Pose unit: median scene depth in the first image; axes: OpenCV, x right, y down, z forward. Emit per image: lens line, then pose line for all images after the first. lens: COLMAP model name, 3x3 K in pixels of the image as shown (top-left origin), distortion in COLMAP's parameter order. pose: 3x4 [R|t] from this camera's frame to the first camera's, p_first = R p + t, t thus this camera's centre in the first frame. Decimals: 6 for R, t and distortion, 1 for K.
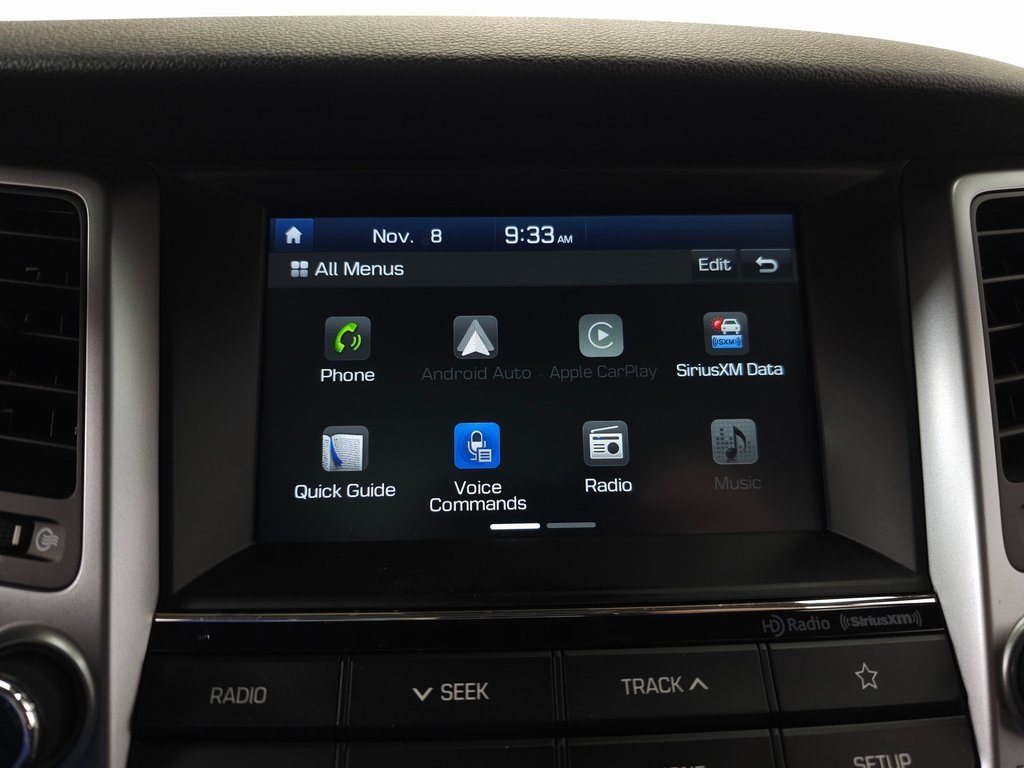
lens RADIAL K [[710.5, 0, 513.3], [0, 710.5, 364.4], [0, 0, 1]] dist [0.051178, -0.056681]
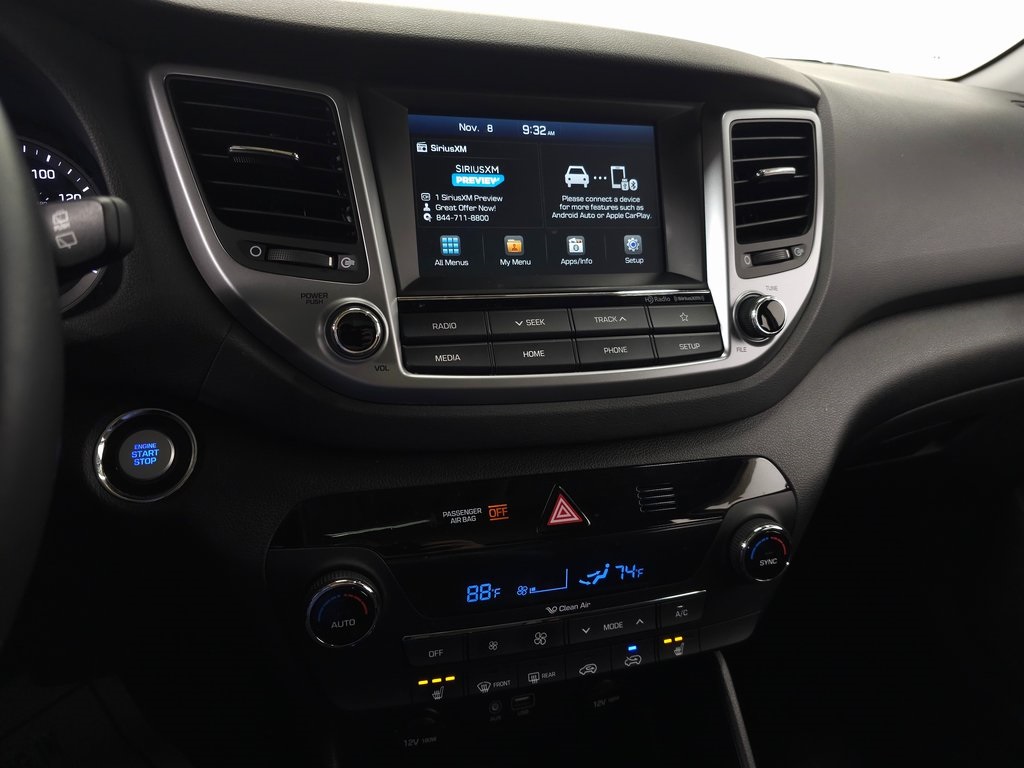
lens RADIAL K [[710.5, 0, 519.3], [0, 710.5, 386.3], [0, 0, 1]] dist [0.051178, -0.056681]
pose [[0.965704, -0.043152, 0.256035, -0.631052], [0.007682, 0.990410, 0.137947, 0.283342], [-0.259532, -0.131249, 0.956774, -1.121899]]
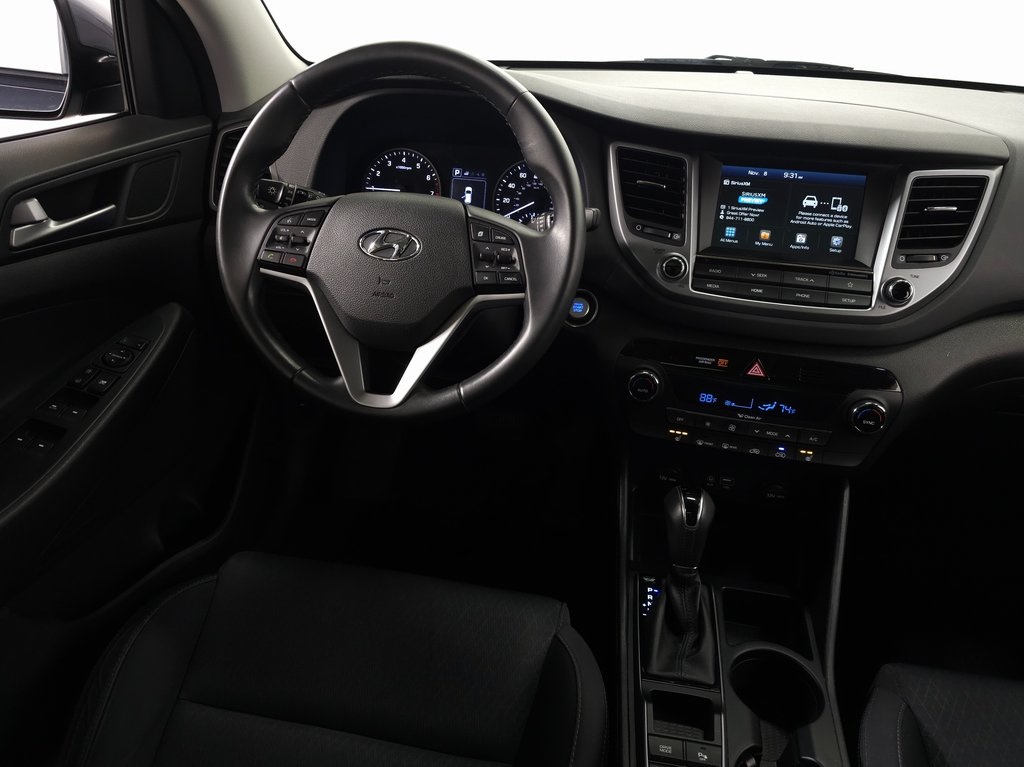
lens RADIAL K [[710.5, 0, 507.9], [0, 710.5, 380.5], [0, 0, 1]] dist [0.051178, -0.056681]
pose [[0.965774, 0.154147, -0.208613, -0.523583], [-0.103815, 0.966743, 0.233731, 0.154021], [0.237705, -0.204075, 0.949658, -3.592844]]
